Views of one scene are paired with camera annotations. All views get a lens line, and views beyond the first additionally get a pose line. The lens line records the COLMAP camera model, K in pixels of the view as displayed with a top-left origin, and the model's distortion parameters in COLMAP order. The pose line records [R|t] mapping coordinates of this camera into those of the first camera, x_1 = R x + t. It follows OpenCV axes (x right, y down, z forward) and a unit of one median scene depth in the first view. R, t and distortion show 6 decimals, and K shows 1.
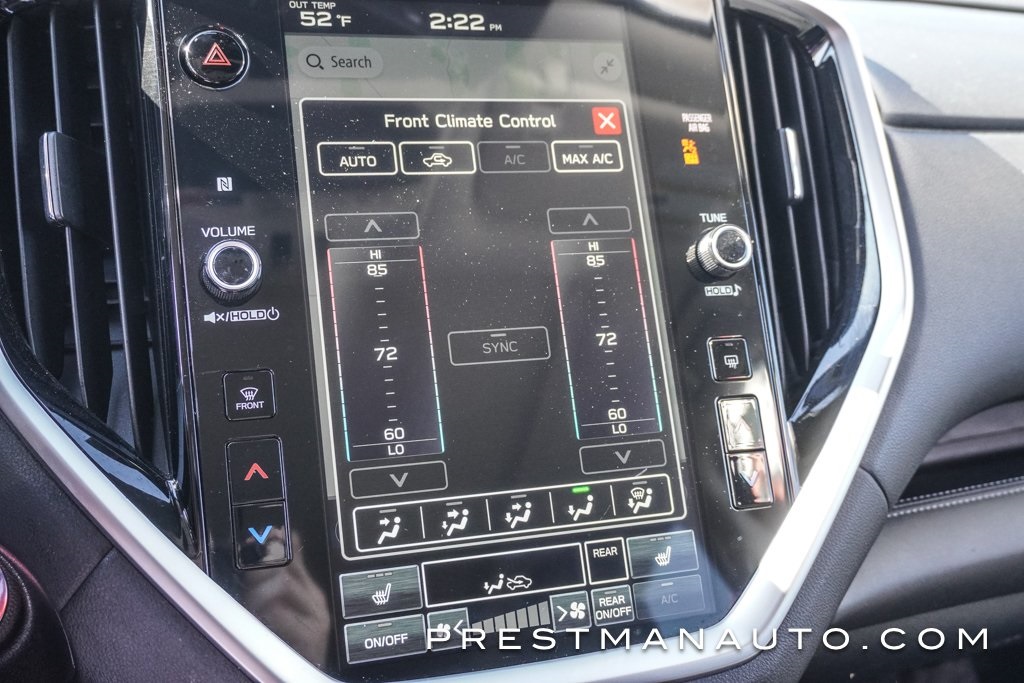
lens RADIAL K [[1108.8, 0, 509.9], [0, 1108.8, 345.8], [0, 0, 1]] dist [0.002516, 0.000000]
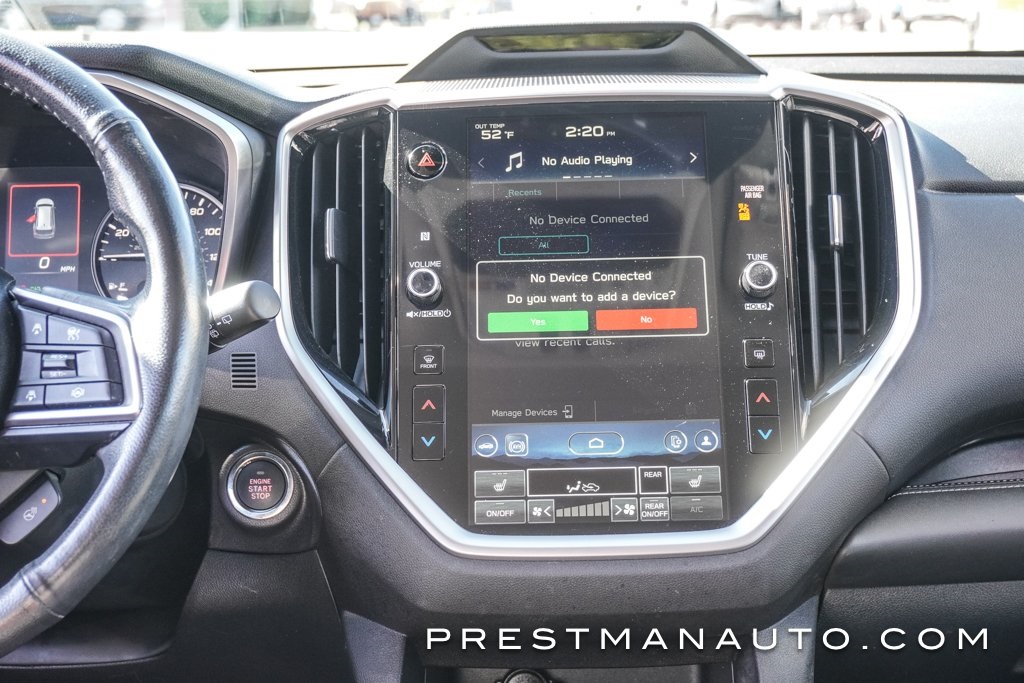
lens RADIAL K [[1516.0, 0, 516.0], [0, 1516.0, 343.9], [0, 0, 1]] dist [-0.004324, 0.000000]
pose [[0.940674, -0.000816, -0.339310, 0.623035], [-0.043035, 0.991634, -0.121693, 0.276122], [0.336571, 0.129075, 0.932770, -1.015666]]
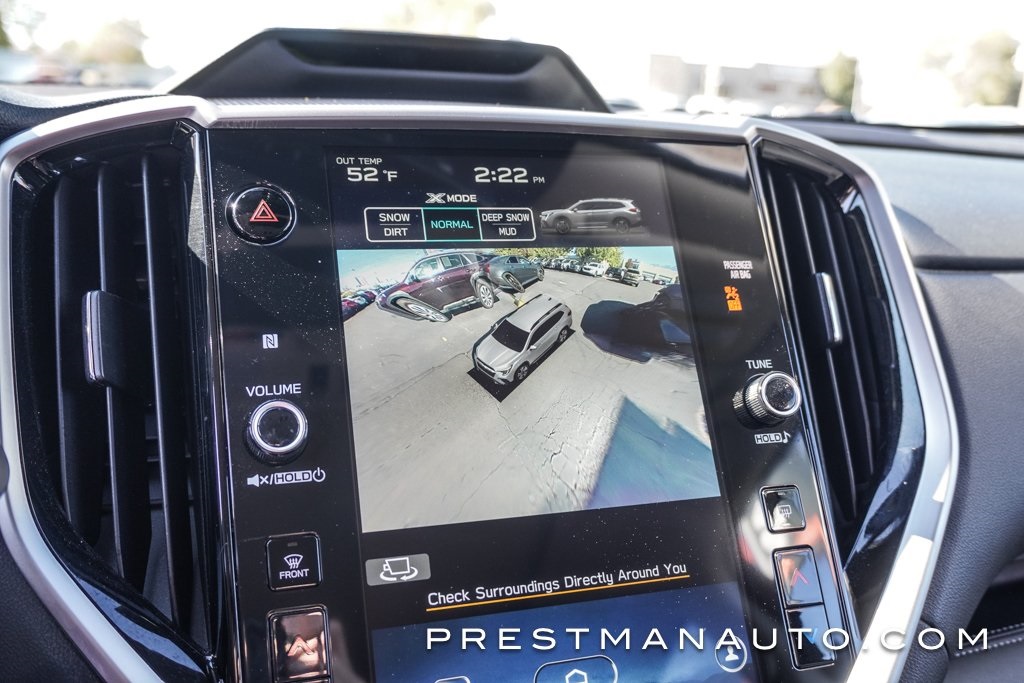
lens RADIAL K [[984.6, 0, 515.6], [0, 984.6, 343.0], [0, 0, 1]] dist [-0.005171, 0.000000]
pose [[0.999931, -0.011152, 0.003781, -0.043489], [0.011486, 0.994480, -0.104299, -0.050367], [-0.002597, 0.104335, 0.994539, 0.133983]]
